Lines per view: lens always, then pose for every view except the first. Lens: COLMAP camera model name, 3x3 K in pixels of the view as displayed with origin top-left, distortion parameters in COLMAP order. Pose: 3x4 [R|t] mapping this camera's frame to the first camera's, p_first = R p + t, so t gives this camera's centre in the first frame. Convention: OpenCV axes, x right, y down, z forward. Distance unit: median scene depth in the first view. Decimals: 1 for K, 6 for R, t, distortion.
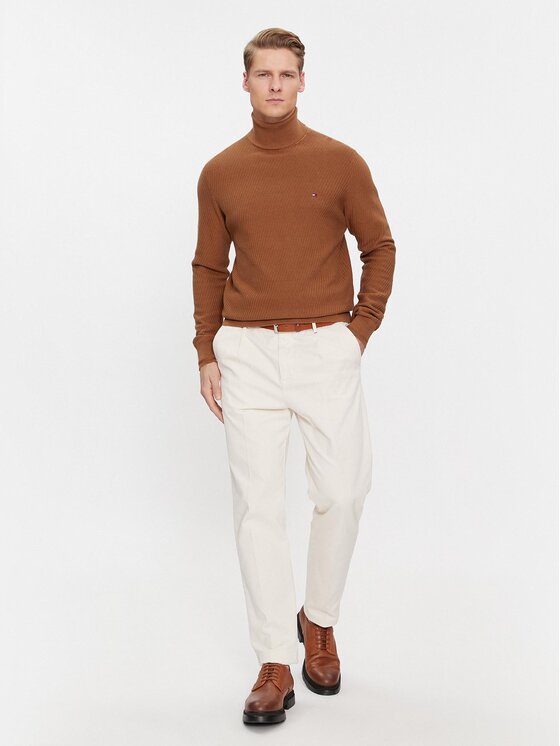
lens RADIAL K [[907.1, 0, 280.0], [0, 907.1, 373.0], [0, 0, 1]] dist [0.010441, 0.009998]
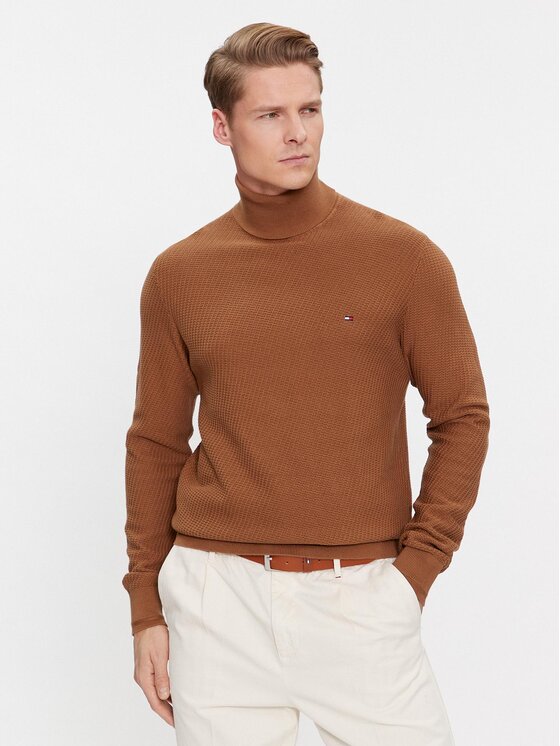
lens RADIAL K [[1457.6, 0, 280.0], [0, 1457.6, 373.0], [0, 0, 1]] dist [-0.003548, 0.042672]
pose [[0.999672, 0.025223, 0.004423, -0.006845], [-0.023933, 0.981677, -0.189042, 0.009104], [-0.009111, 0.188874, 0.981959, 0.103447]]
